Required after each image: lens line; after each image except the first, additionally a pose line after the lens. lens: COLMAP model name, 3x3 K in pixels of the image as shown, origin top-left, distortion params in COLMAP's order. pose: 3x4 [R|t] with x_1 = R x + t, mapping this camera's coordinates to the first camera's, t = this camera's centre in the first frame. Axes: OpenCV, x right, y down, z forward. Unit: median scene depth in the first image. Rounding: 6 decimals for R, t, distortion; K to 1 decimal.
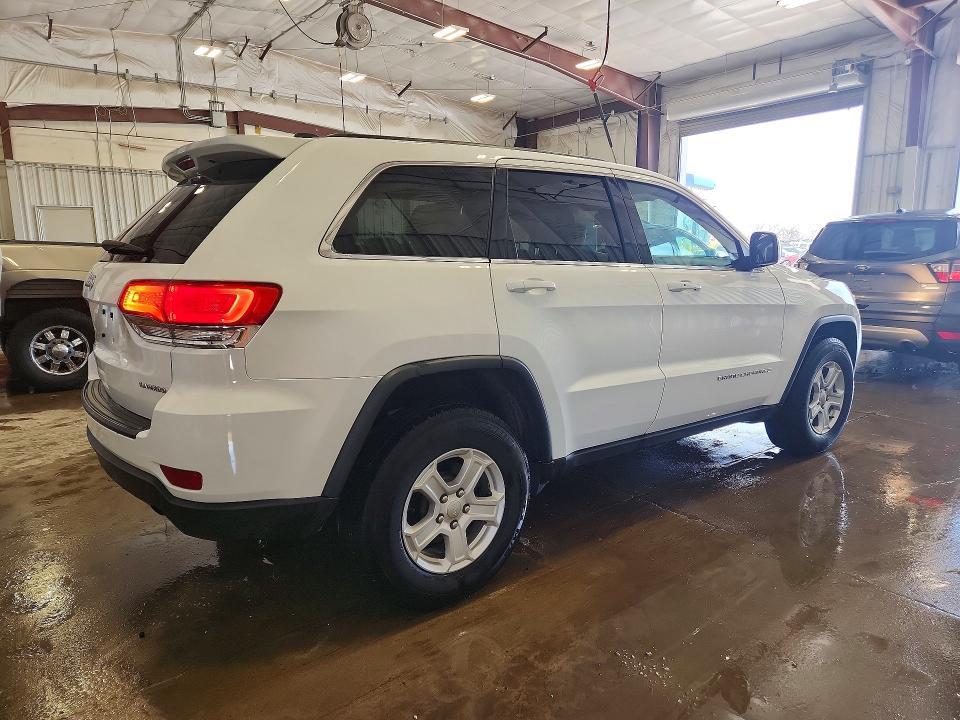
lens RADIAL K [[624.6, 0, 483.8], [0, 624.6, 363.9], [0, 0, 1]] dist [0.021035, -0.020831]
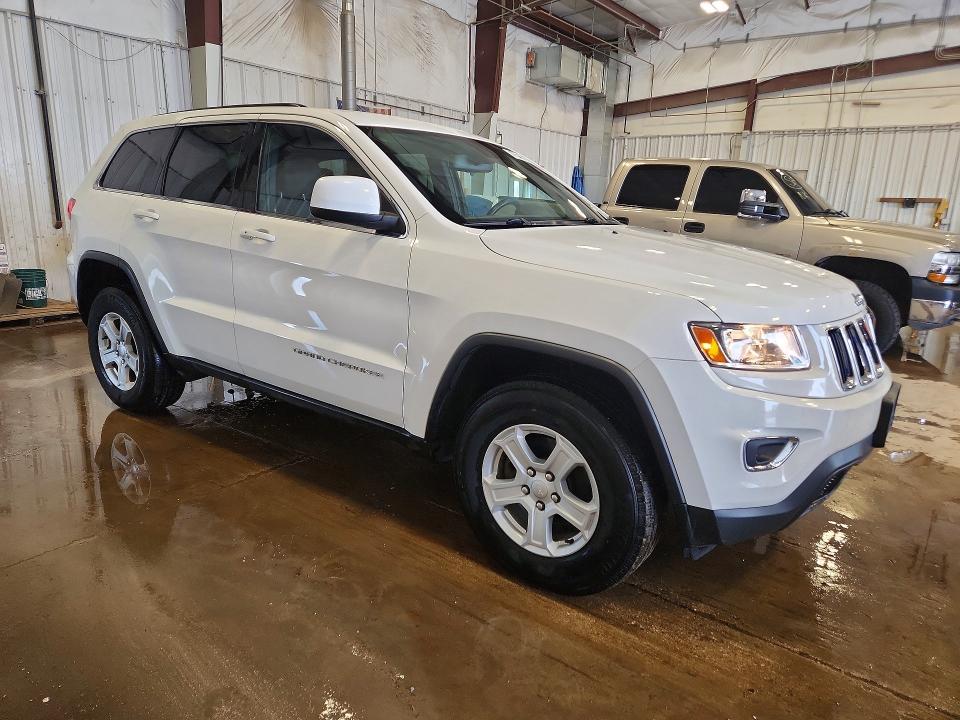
lens RADIAL K [[624.6, 0, 483.8], [0, 624.6, 363.9], [0, 0, 1]] dist [0.021035, -0.020831]
pose [[0.278665, 0.250870, -0.927044, 0.257177], [-0.205827, 0.958452, 0.197499, -0.037918], [0.938073, 0.135774, 0.318722, 0.211903]]
